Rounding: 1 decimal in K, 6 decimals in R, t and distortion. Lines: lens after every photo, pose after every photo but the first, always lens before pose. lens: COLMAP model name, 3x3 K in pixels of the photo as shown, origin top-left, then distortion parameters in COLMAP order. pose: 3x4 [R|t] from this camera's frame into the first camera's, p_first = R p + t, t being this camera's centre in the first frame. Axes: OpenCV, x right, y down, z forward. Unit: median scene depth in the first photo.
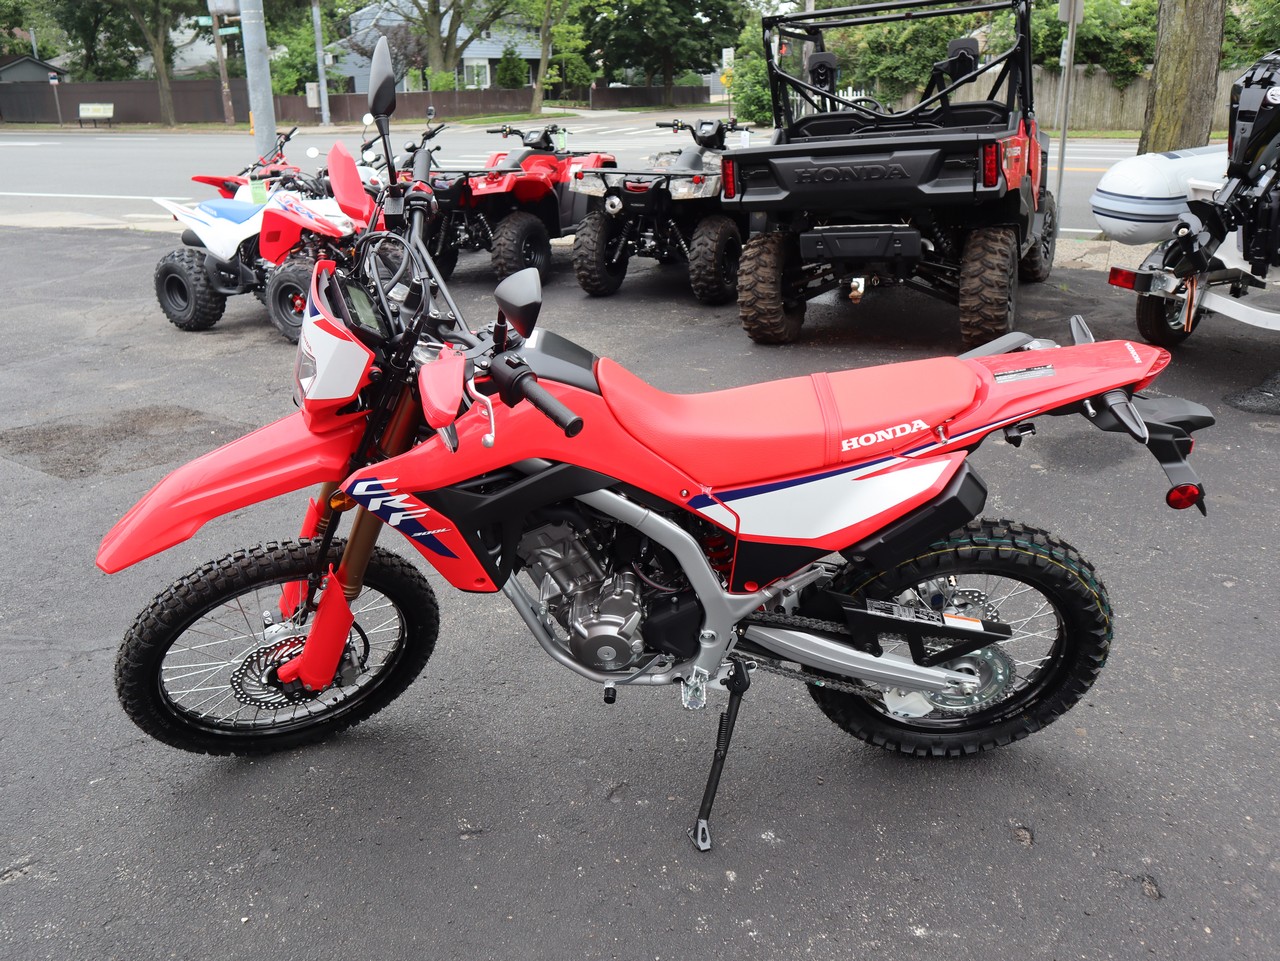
lens RADIAL K [[1120.4, 0, 640.0], [0, 1120.4, 480.5], [0, 0, 1]] dist [-0.080579, 0.090113]
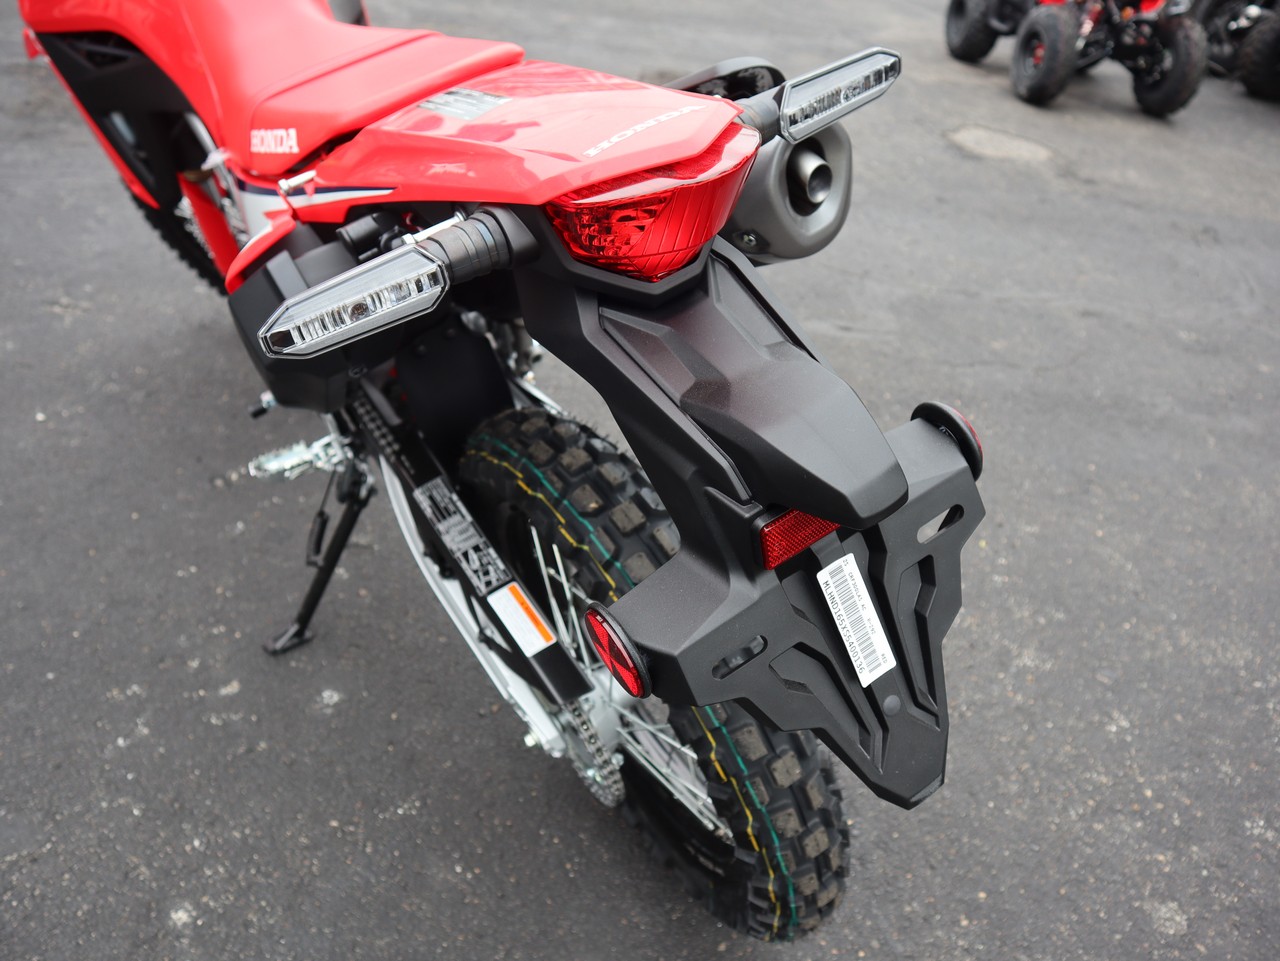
lens RADIAL K [[987.8, 0, 640.0], [0, 987.8, 480.5], [0, 0, 1]] dist [-0.113113, 0.067122]
pose [[0.563489, 0.527661, -0.635652, 0.179408], [-0.369642, 0.849159, 0.377218, -0.036620], [0.738813, 0.022405, 0.673538, 0.228634]]
